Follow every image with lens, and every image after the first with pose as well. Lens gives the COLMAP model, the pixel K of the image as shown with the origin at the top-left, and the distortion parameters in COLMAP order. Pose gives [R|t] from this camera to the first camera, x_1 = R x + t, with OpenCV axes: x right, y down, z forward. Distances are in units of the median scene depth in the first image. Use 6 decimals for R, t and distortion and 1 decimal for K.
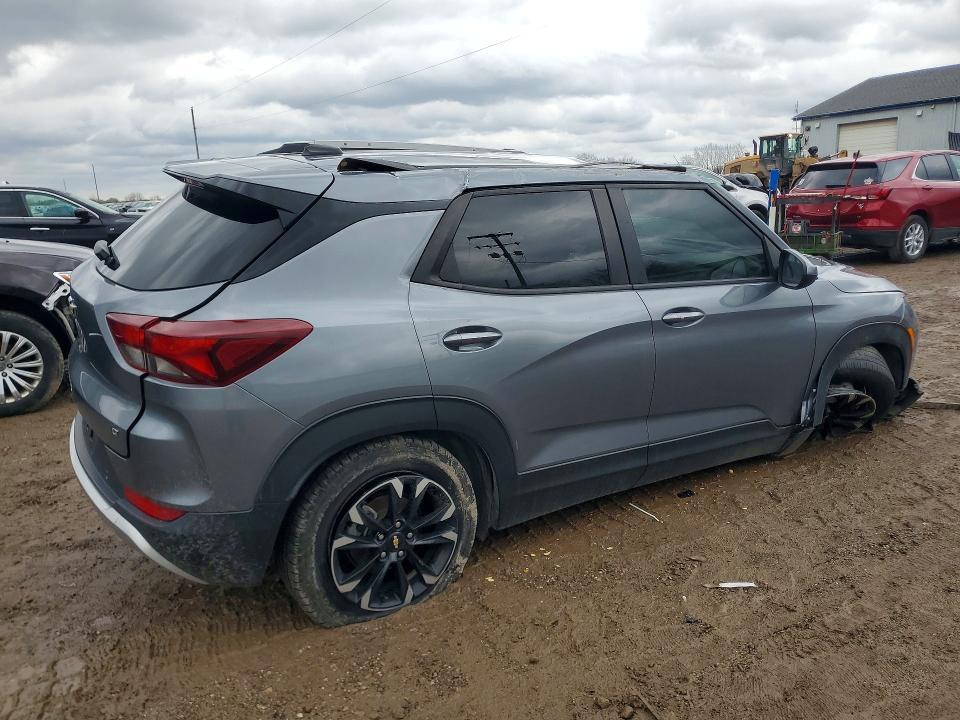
lens RADIAL K [[747.1, 0, 480.0], [0, 747.1, 360.0], [0, 0, 1]] dist [0.084910, 0.000071]
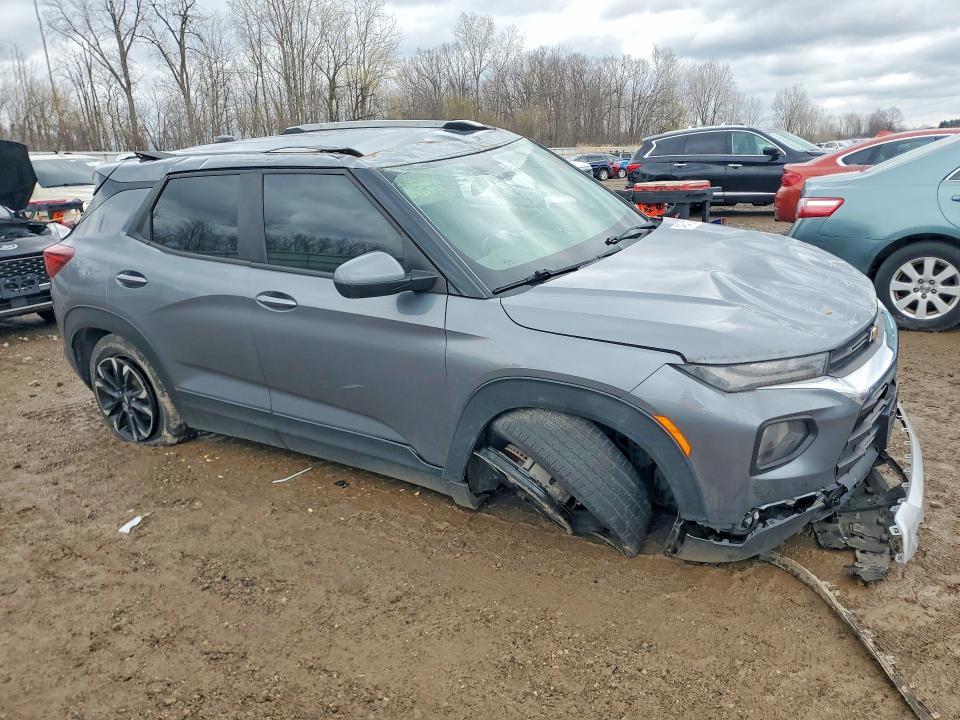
lens RADIAL K [[747.1, 0, 480.0], [0, 747.1, 360.0], [0, 0, 1]] dist [0.084910, 0.000071]
pose [[0.384119, 0.245047, -0.890171, 1.562390], [-0.154986, 0.967569, 0.199474, -0.270911], [0.910182, 0.061342, 0.409641, 1.003270]]
